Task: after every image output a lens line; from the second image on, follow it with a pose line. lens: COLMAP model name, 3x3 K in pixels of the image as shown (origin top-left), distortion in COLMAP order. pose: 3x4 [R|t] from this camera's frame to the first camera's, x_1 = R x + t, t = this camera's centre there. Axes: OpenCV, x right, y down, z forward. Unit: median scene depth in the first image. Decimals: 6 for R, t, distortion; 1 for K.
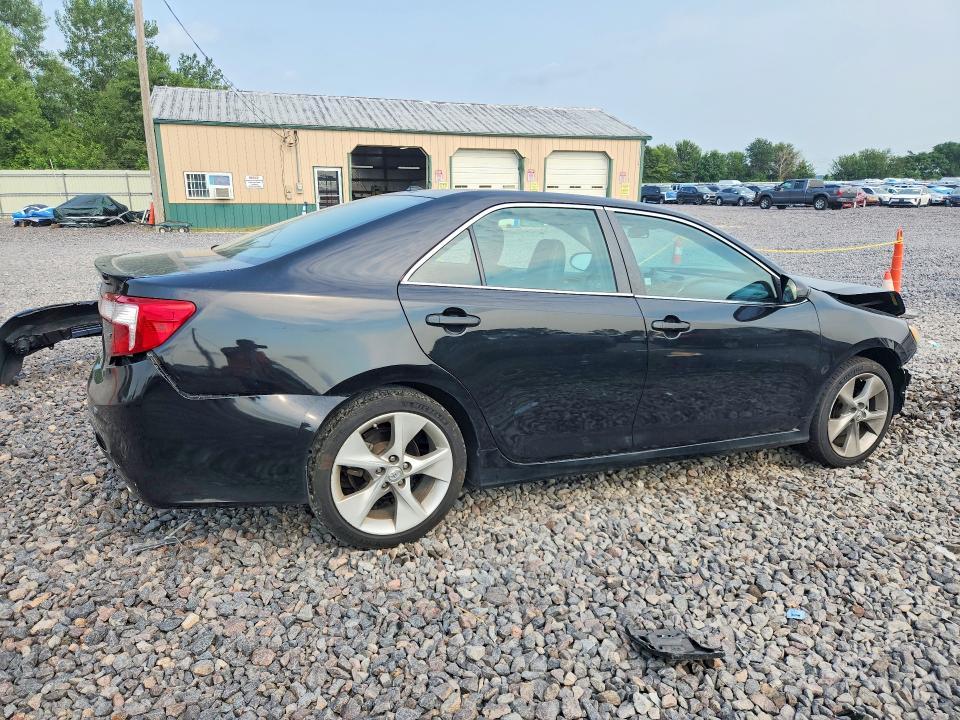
lens RADIAL K [[650.5, 0, 482.5], [0, 650.5, 355.4], [0, 0, 1]] dist [0.043097, -0.033441]
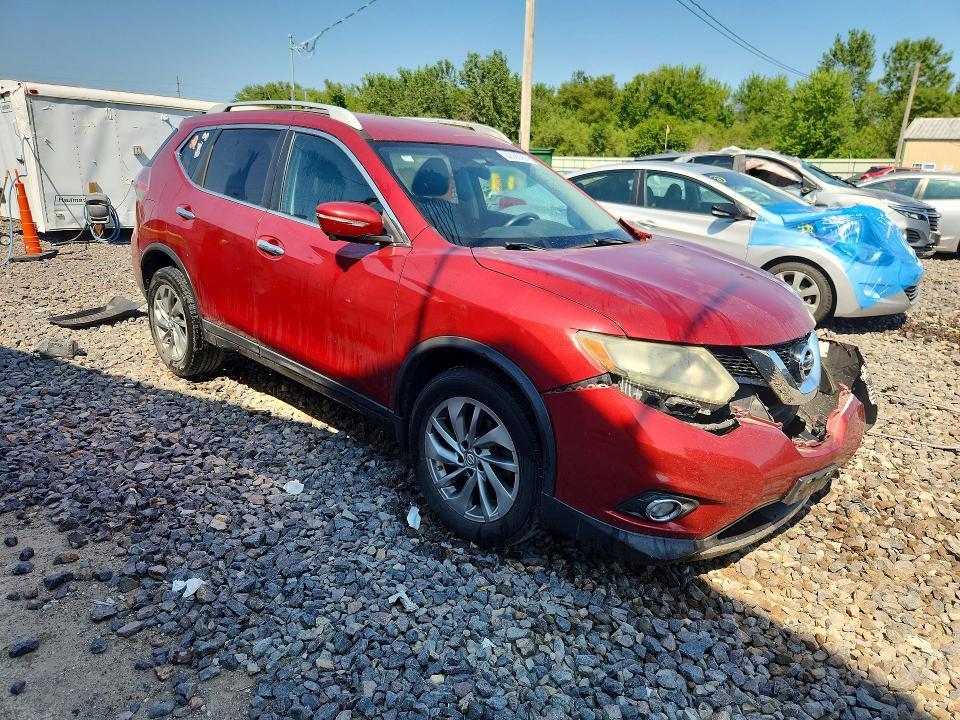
lens RADIAL K [[650.5, 0, 482.5], [0, 650.5, 355.4], [0, 0, 1]] dist [0.043097, -0.033441]
pose [[0.502856, 0.255792, -0.825655, 0.493405], [-0.225622, 0.960938, 0.160290, 0.184405], [0.834404, 0.105683, 0.540925, -0.799699]]
